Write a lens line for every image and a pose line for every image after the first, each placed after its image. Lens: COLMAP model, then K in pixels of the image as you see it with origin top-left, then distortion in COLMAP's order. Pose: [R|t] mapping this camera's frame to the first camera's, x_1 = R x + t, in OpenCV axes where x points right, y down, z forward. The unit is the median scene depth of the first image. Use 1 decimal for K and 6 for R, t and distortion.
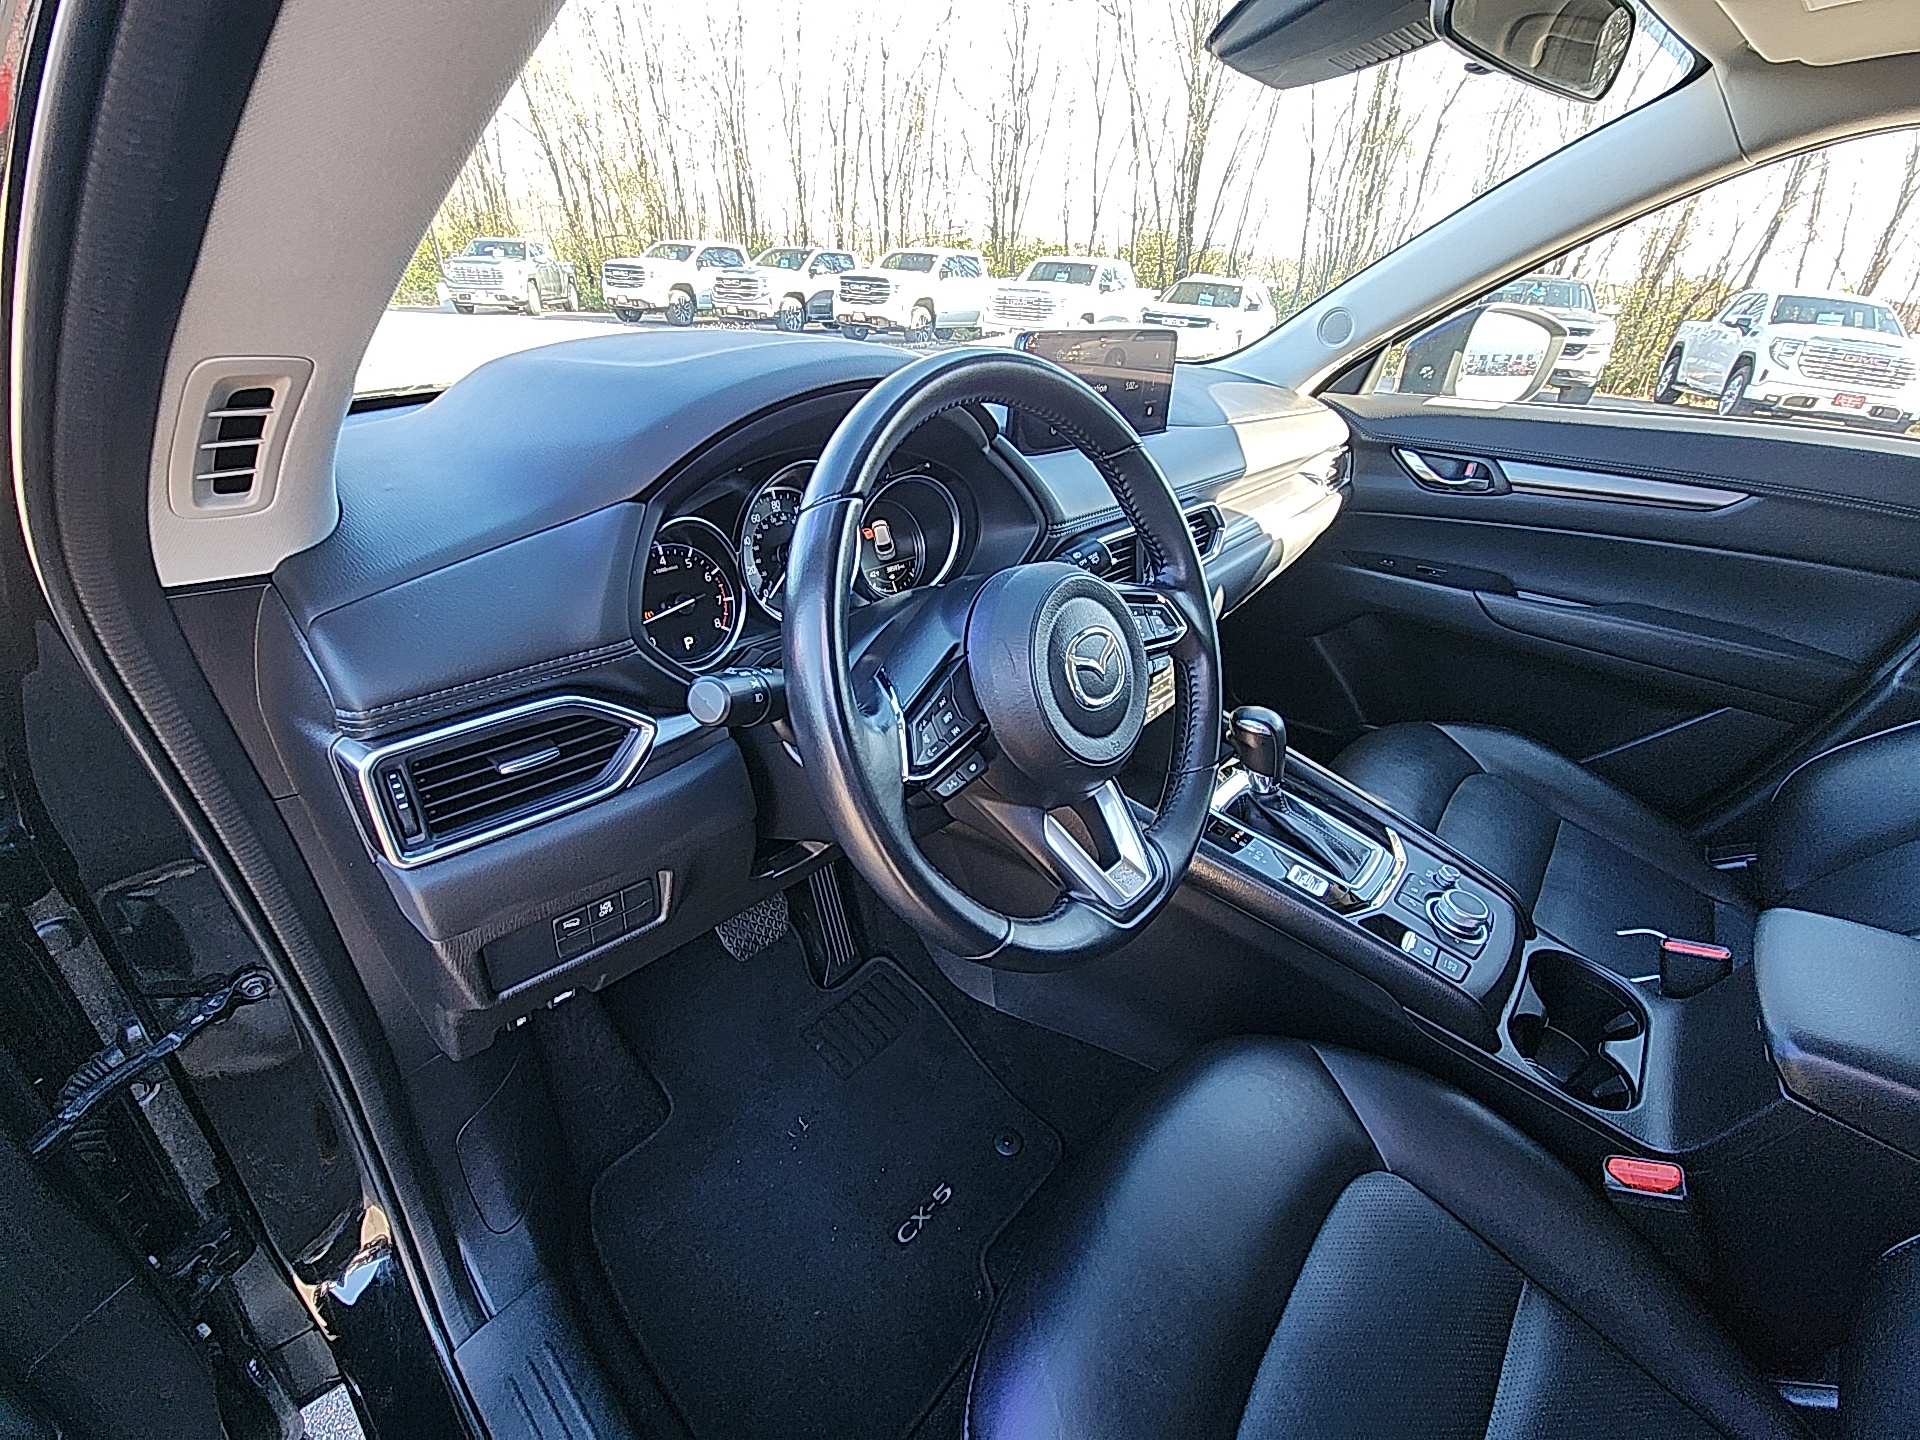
lens RADIAL K [[775.8, 0, 960.8], [0, 775.8, 704.6], [0, 0, 1]] dist [0.012257, -0.010280]
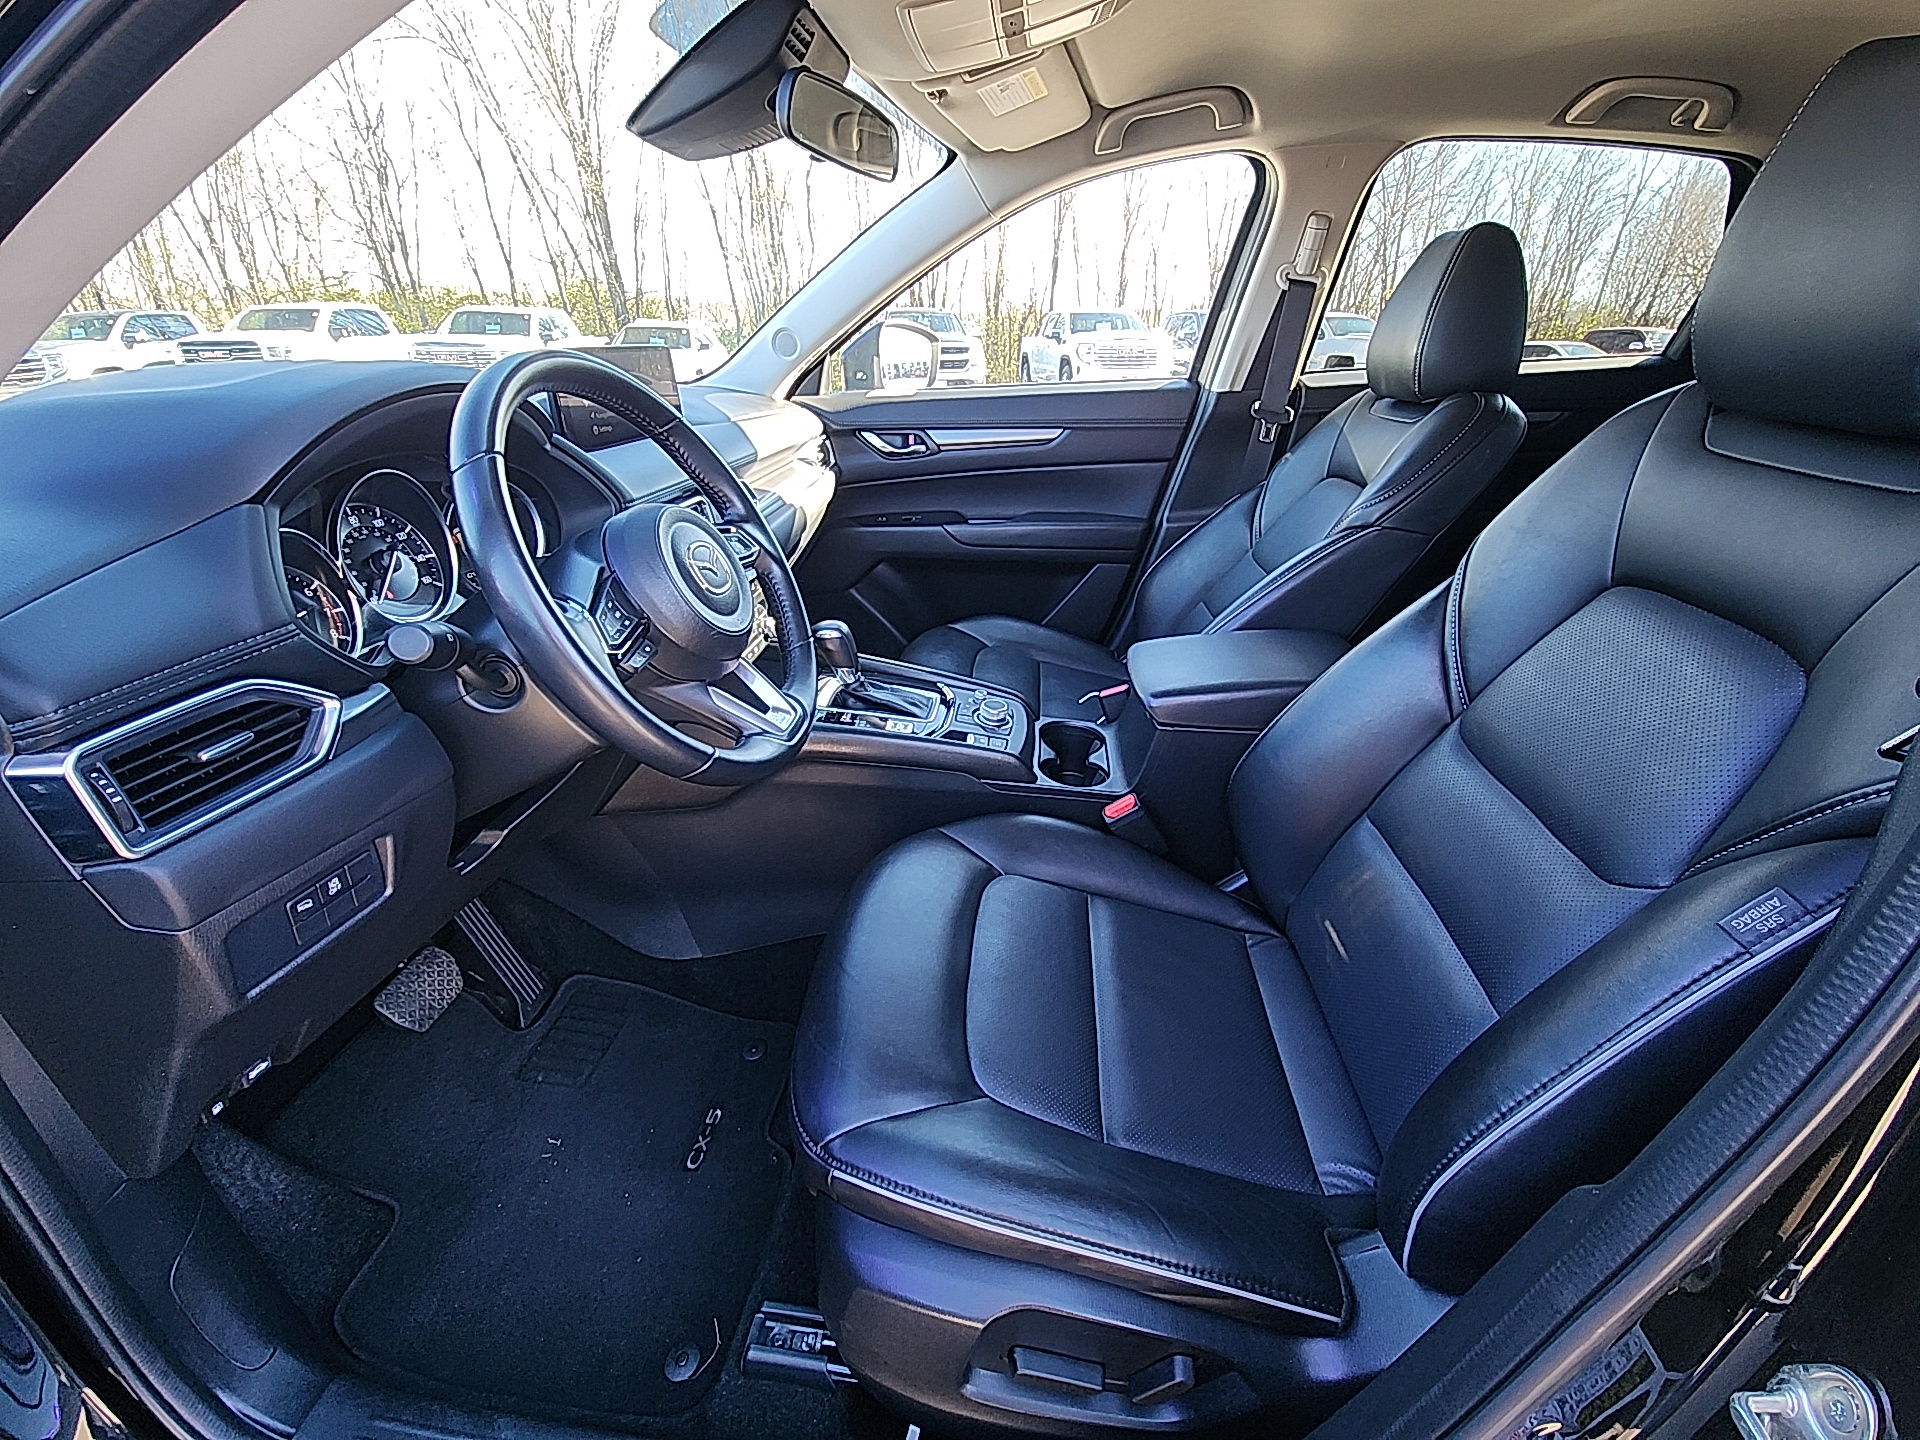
lens RADIAL K [[758.5, 0, 961.0], [0, 758.5, 705.9], [0, 0, 1]] dist [0.002201, -0.002903]
pose [[0.811879, -0.298966, 0.501471, -0.111046], [0.315258, 0.947443, 0.054444, 0.130512], [-0.491392, 0.113891, 0.863460, -0.188346]]
